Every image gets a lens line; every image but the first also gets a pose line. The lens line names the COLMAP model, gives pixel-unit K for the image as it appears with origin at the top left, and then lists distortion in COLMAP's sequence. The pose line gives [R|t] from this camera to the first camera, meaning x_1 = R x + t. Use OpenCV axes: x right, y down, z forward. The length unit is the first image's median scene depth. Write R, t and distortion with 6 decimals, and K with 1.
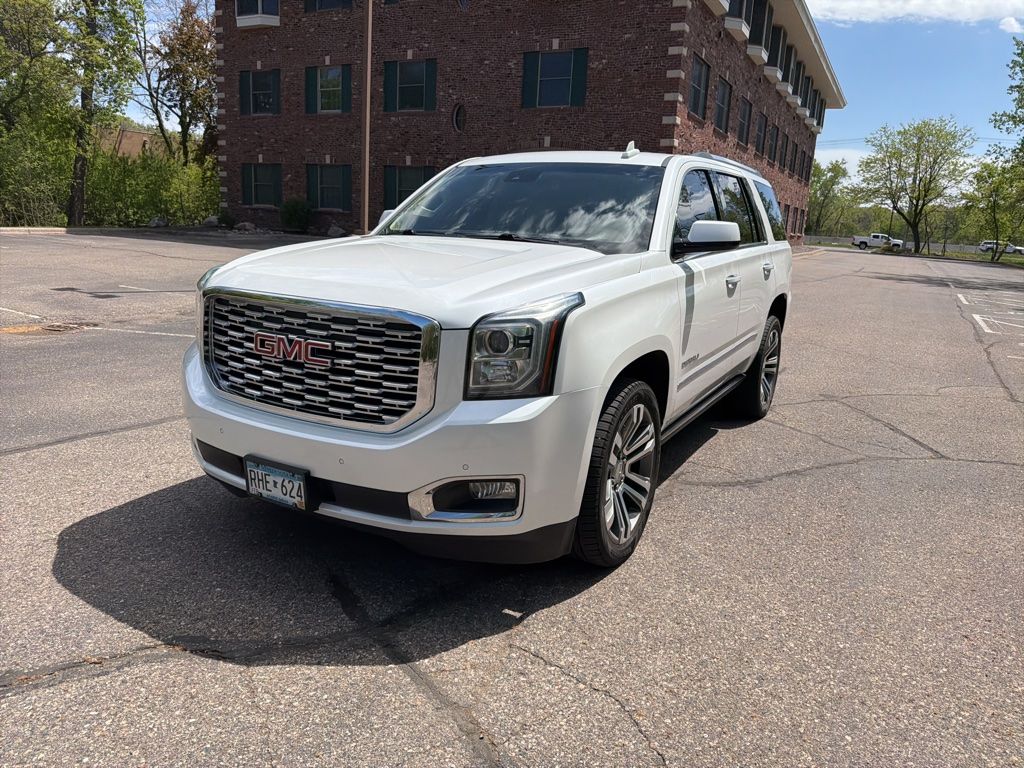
lens RADIAL K [[721.1, 0, 516.7], [0, 721.1, 376.2], [0, 0, 1]] dist [0.023577, -0.032372]
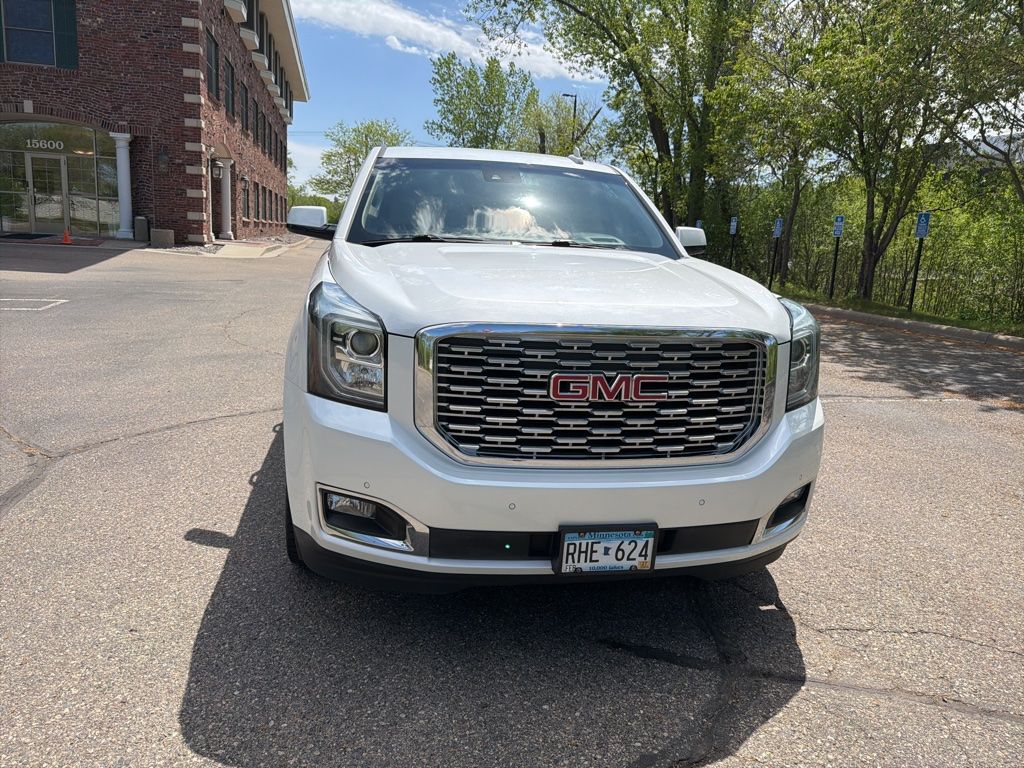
lens RADIAL K [[721.1, 0, 515.9], [0, 721.1, 374.3], [0, 0, 1]] dist [0.023577, -0.032372]
pose [[0.753061, -0.130890, 0.644799, -0.507032], [0.121473, 0.990824, 0.059262, -0.063133], [-0.646640, 0.033698, 0.762051, 0.234878]]
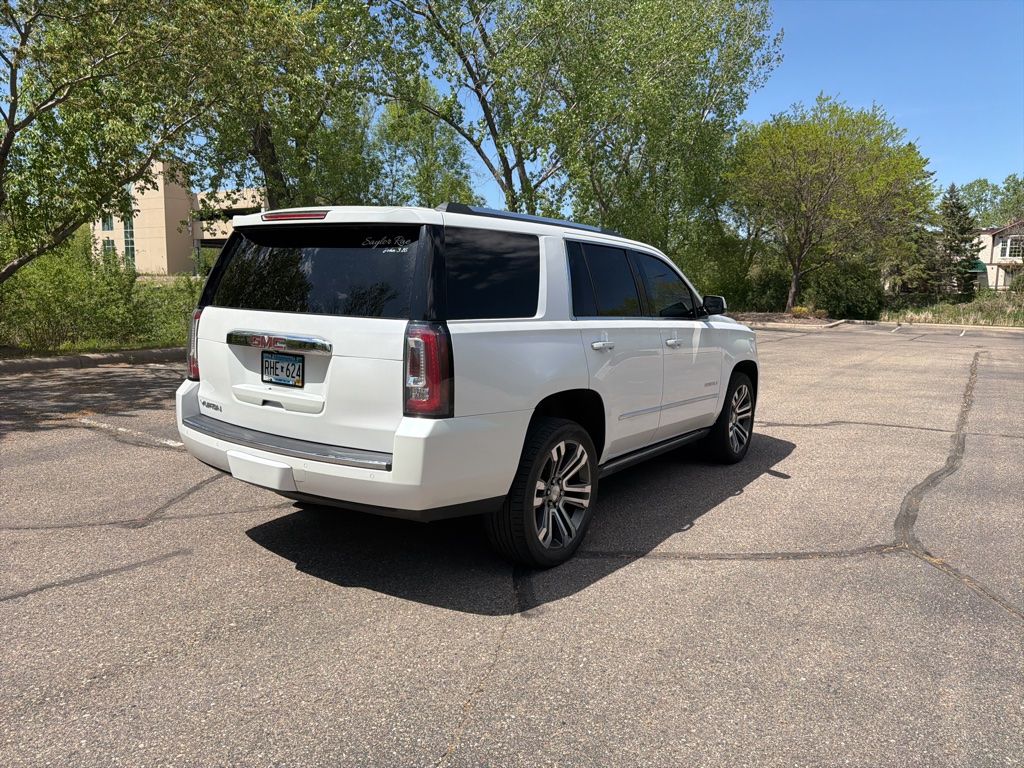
lens RADIAL K [[721.1, 0, 508.1], [0, 721.1, 379.1], [0, 0, 1]] dist [0.023577, -0.032372]
pose [[-0.992054, -0.077107, 0.099415, 0.036331], [-0.039060, 0.939898, 0.339215, -0.464586], [-0.119596, 0.332636, -0.935441, 2.074865]]
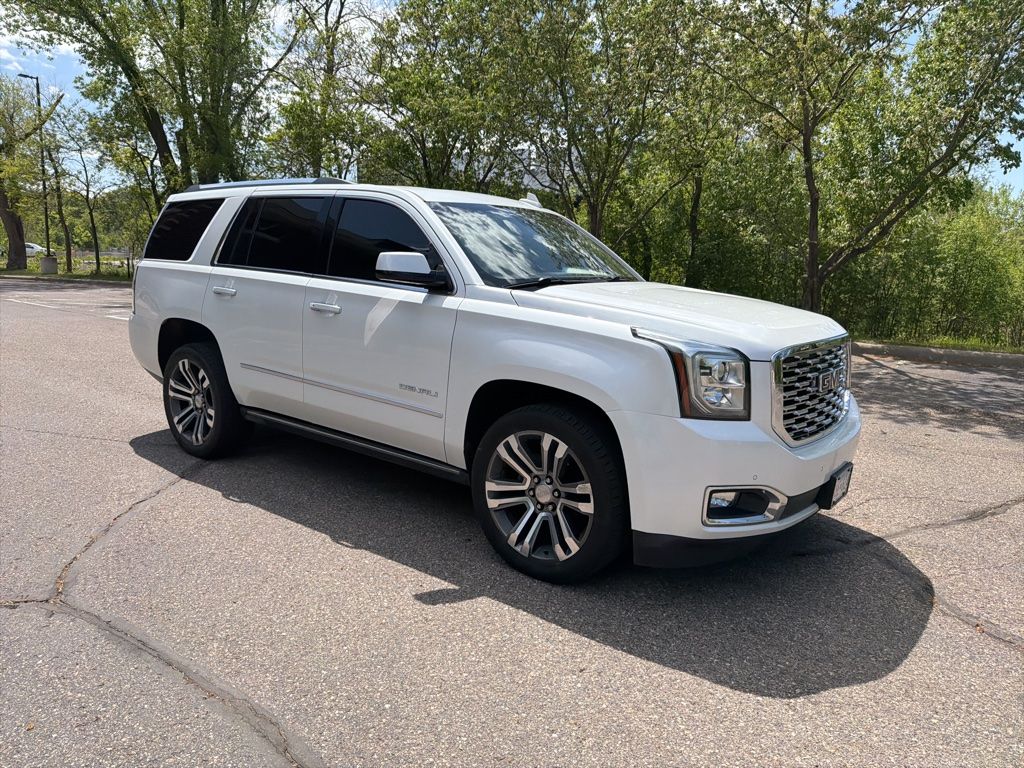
lens RADIAL K [[721.1, 0, 515.6], [0, 721.1, 376.4], [0, 0, 1]] dist [0.023577, -0.032372]
pose [[0.143519, -0.197913, 0.969656, -0.884977], [0.184189, 0.968022, 0.170317, -0.197226], [-0.972356, 0.154156, 0.175383, 0.715756]]
